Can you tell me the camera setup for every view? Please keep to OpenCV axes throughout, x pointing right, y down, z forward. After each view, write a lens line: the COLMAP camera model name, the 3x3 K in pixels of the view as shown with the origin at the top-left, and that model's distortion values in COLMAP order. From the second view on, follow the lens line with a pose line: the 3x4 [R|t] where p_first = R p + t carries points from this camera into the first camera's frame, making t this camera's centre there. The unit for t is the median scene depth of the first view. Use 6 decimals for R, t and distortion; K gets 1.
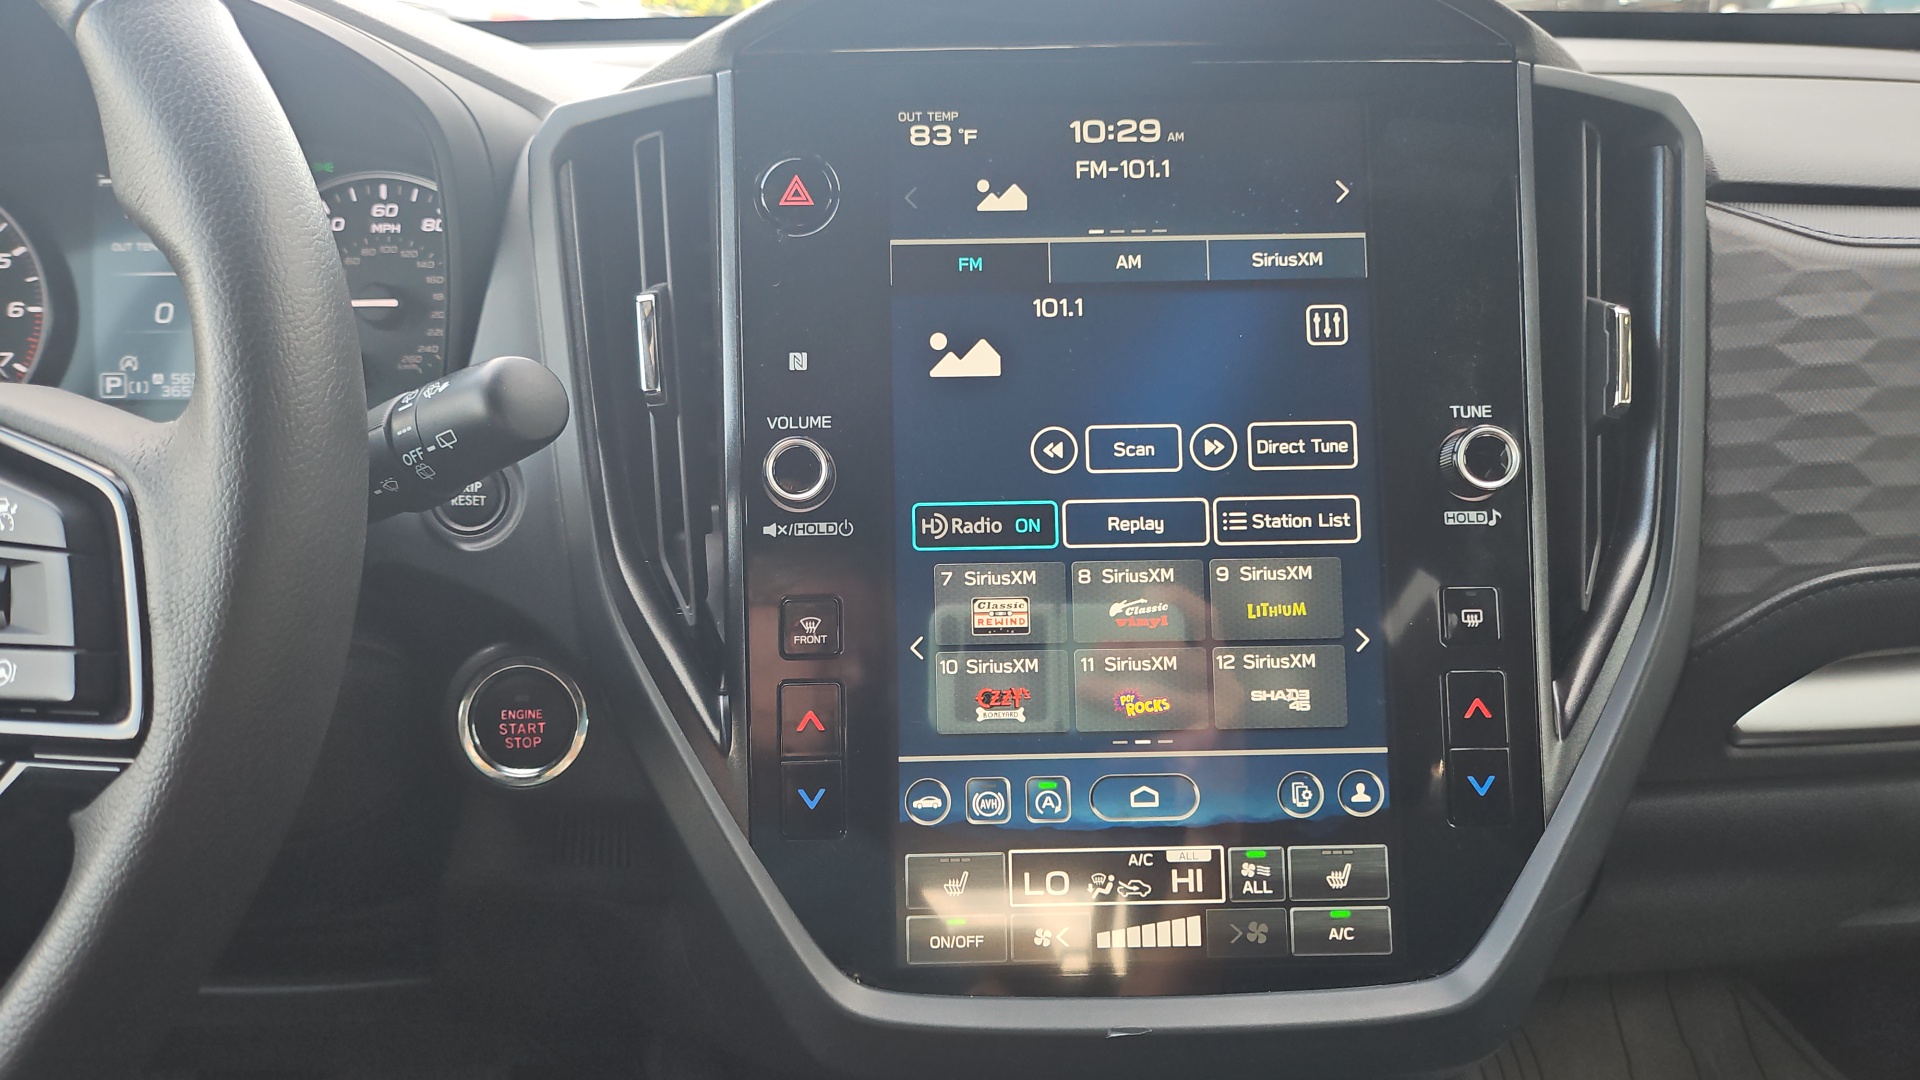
lens RADIAL K [[1374.2, 0, 964.1], [0, 1374.2, 546.3], [0, 0, 1]] dist [0.038950, -0.063050]
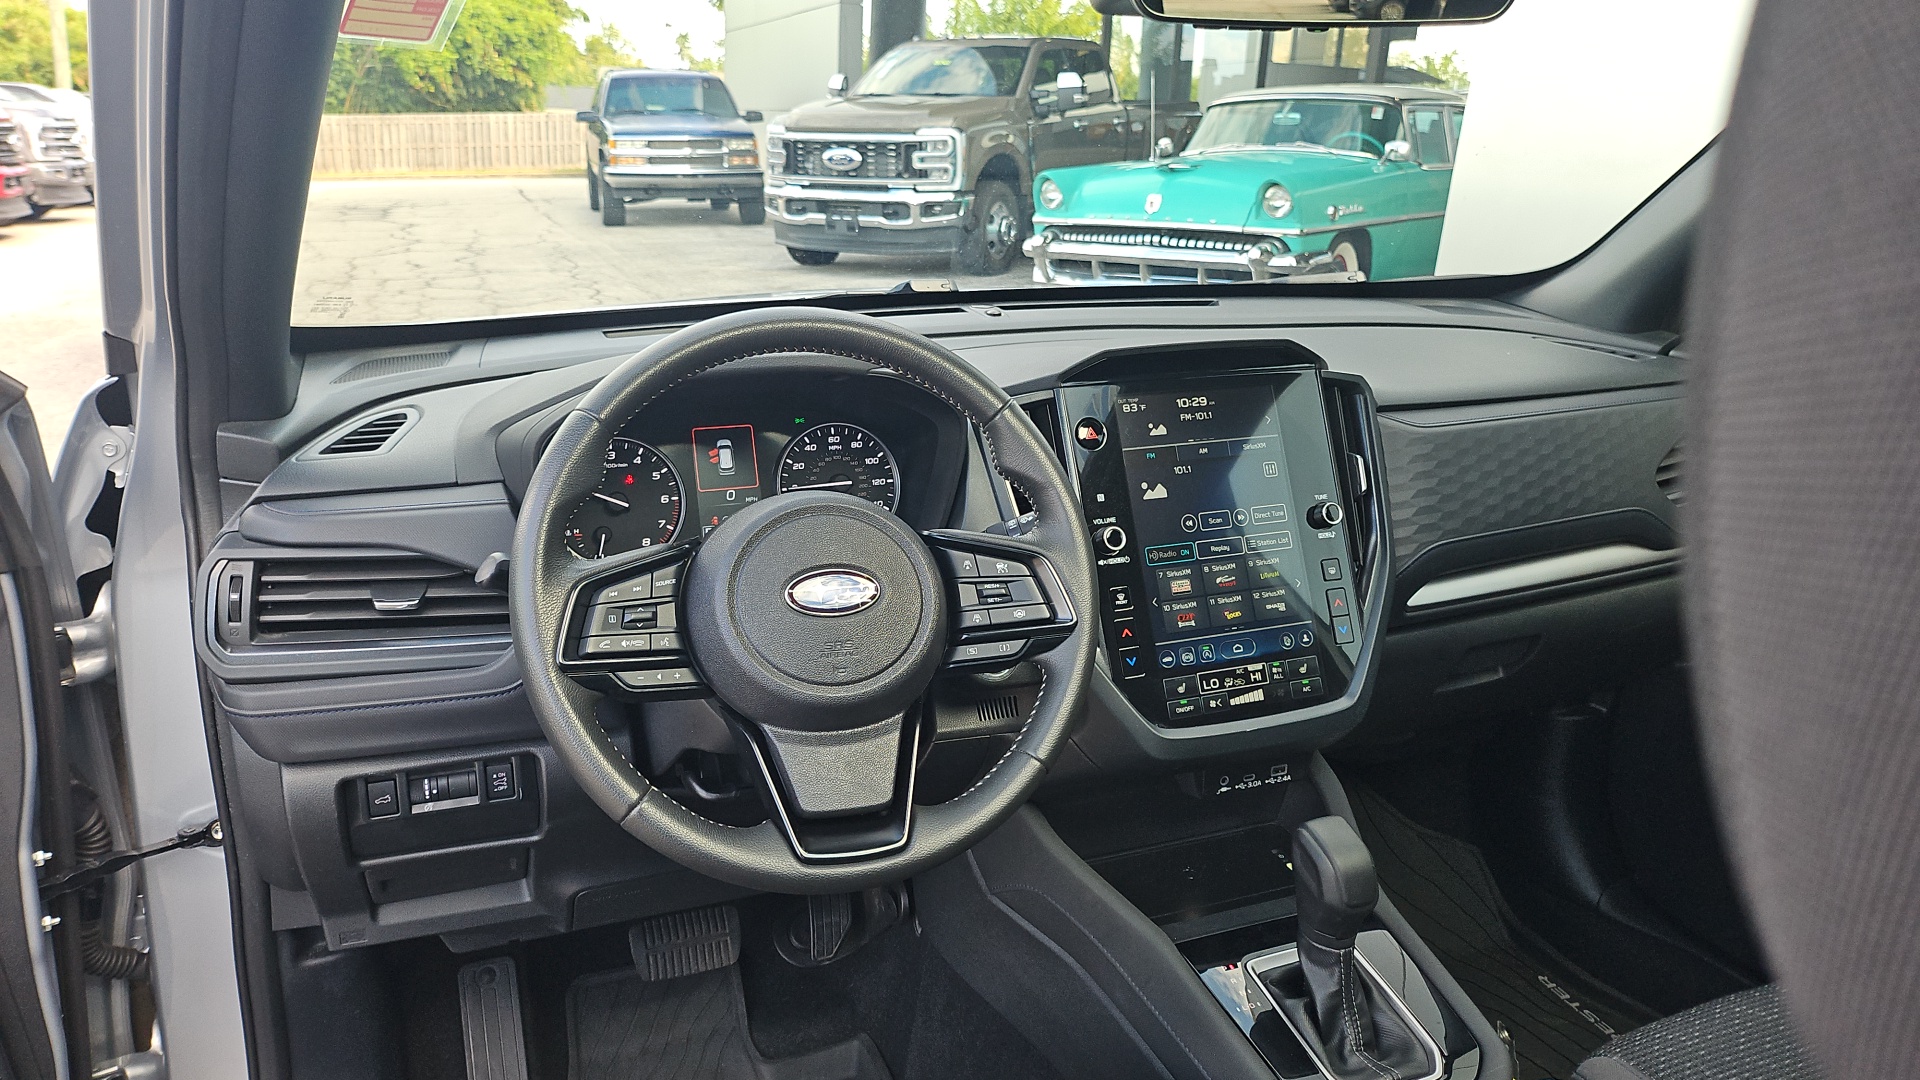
lens RADIAL K [[1374.2, 0, 929.3], [0, 1374.2, 540.1], [0, 0, 1]] dist [0.038950, -0.063050]
pose [[0.939415, -0.086423, 0.331708, -1.287476], [0.106434, 0.993406, -0.042608, 0.021912], [-0.325838, 0.075332, 0.942420, -1.334208]]
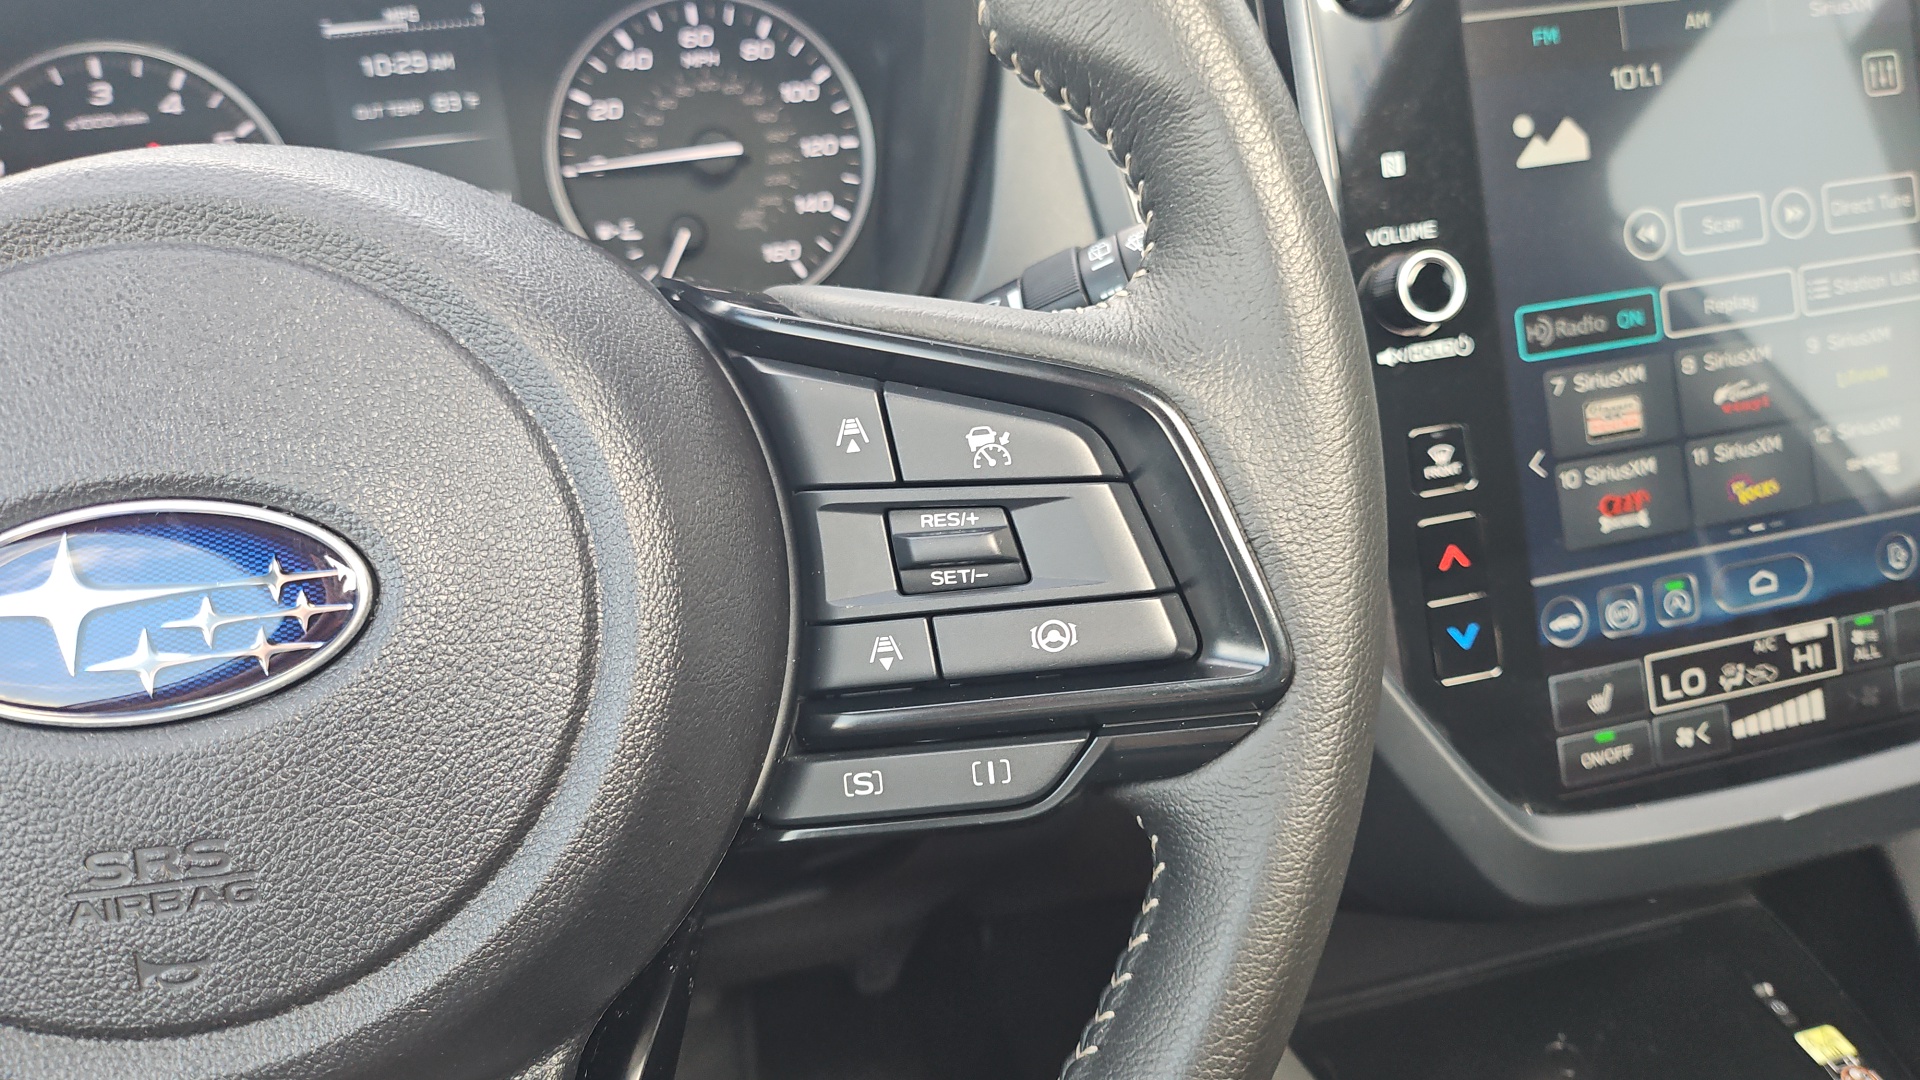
lens RADIAL K [[1374.2, 0, 975.6], [0, 1374.2, 543.0], [0, 0, 1]] dist [0.038950, -0.063050]
pose [[0.975192, -0.145337, 0.166968, -0.566365], [0.120949, 0.981565, 0.147989, -0.058307], [-0.185399, -0.124123, 0.974793, 0.143309]]
